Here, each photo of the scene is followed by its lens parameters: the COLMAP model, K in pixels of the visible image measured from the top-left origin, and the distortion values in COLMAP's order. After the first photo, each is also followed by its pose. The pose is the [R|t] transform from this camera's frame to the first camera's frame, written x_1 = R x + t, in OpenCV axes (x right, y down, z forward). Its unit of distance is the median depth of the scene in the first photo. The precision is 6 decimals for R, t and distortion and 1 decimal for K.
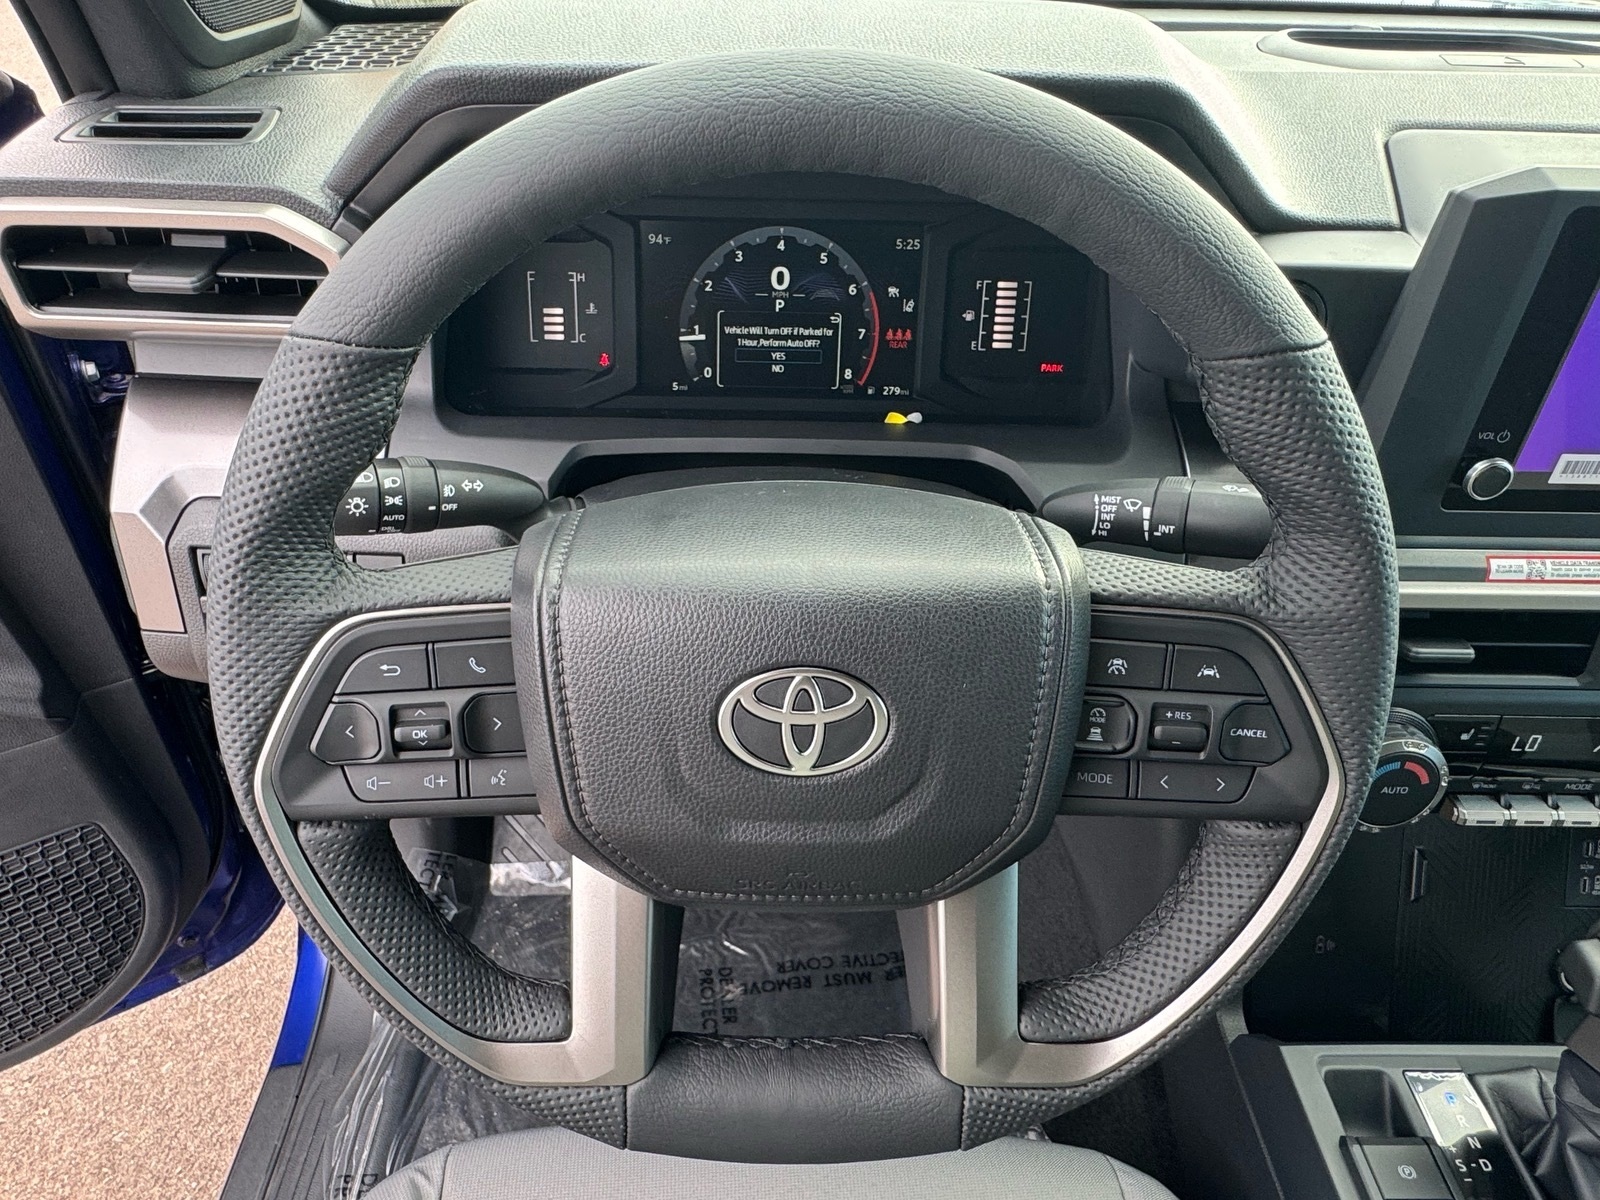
lens RADIAL K [[1018.7, 0, 762.0], [0, 1018.7, 600.0], [0, 0, 1]] dist [-0.005396, 0.004573]
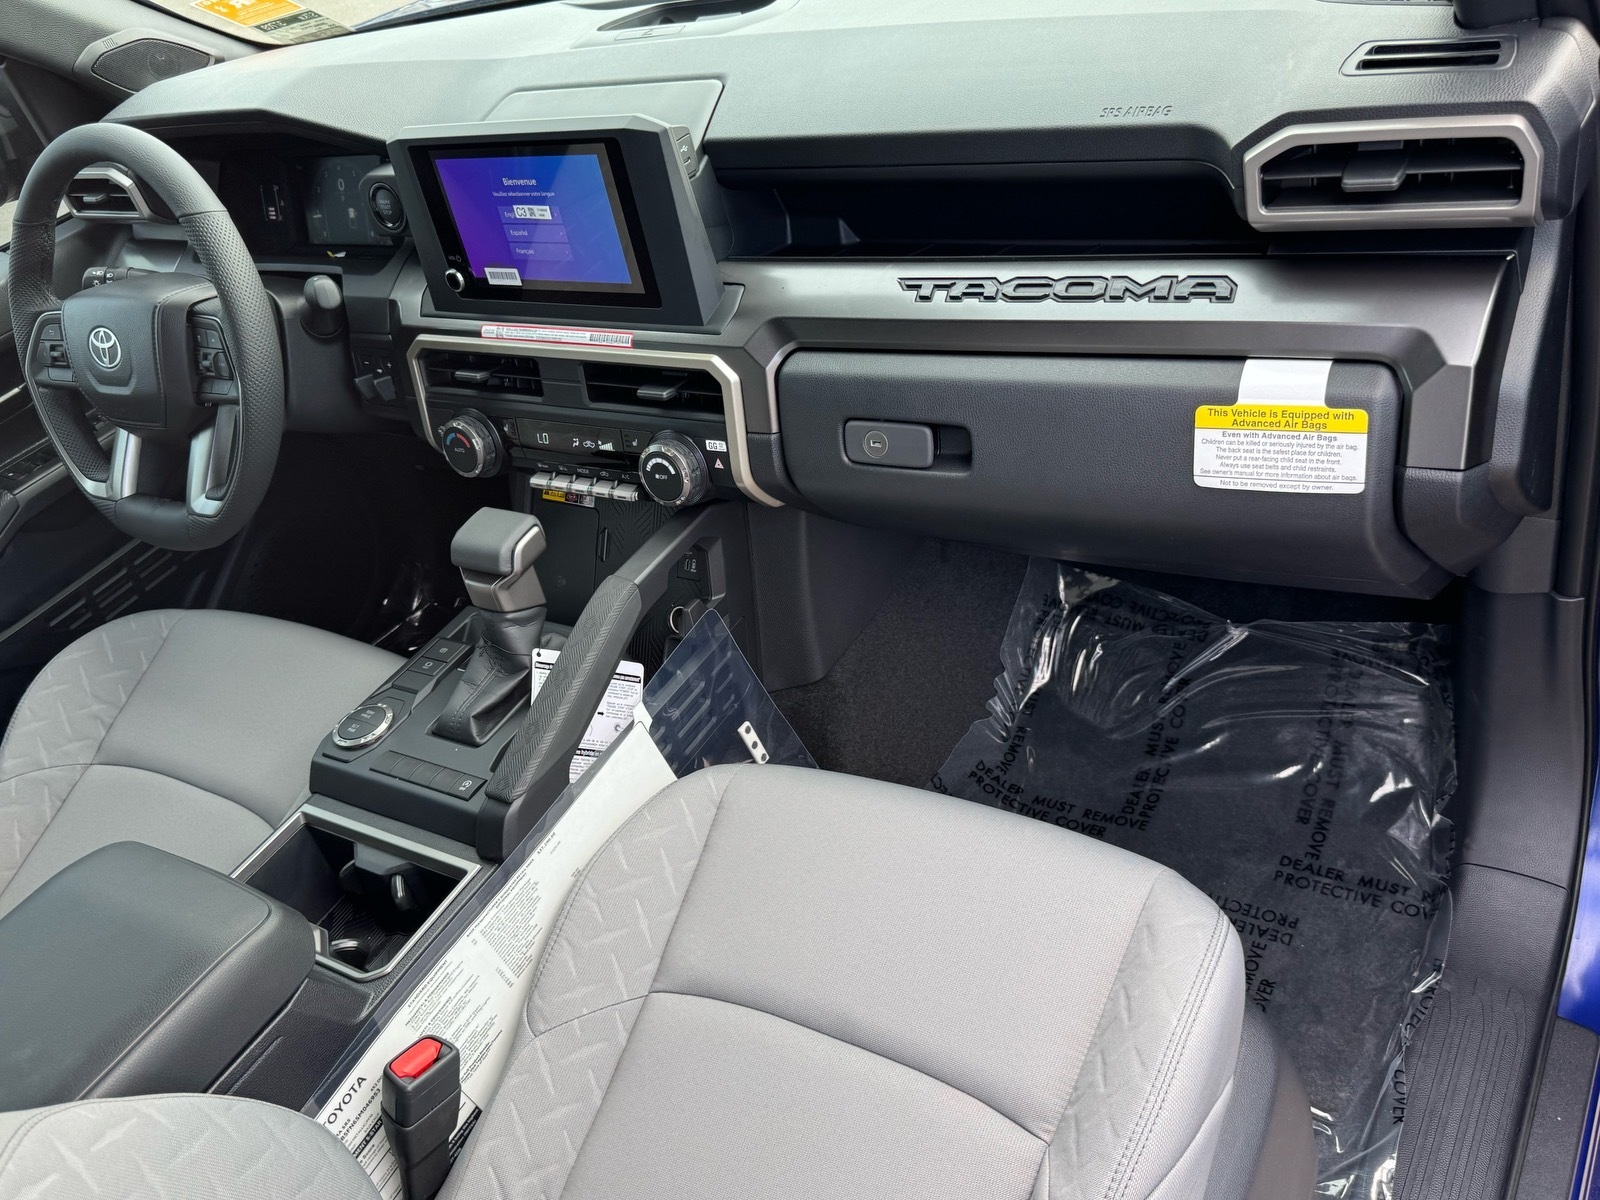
lens RADIAL K [[1338.9, 0, 805.3], [0, 1338.9, 607.7], [0, 0, 1]] dist [0.106321, -0.170664]
pose [[0.822981, 0.135583, -0.551651, 2.566916], [-0.121843, 0.990630, 0.061702, 0.242406], [0.554848, 0.016435, 0.831790, -0.729686]]
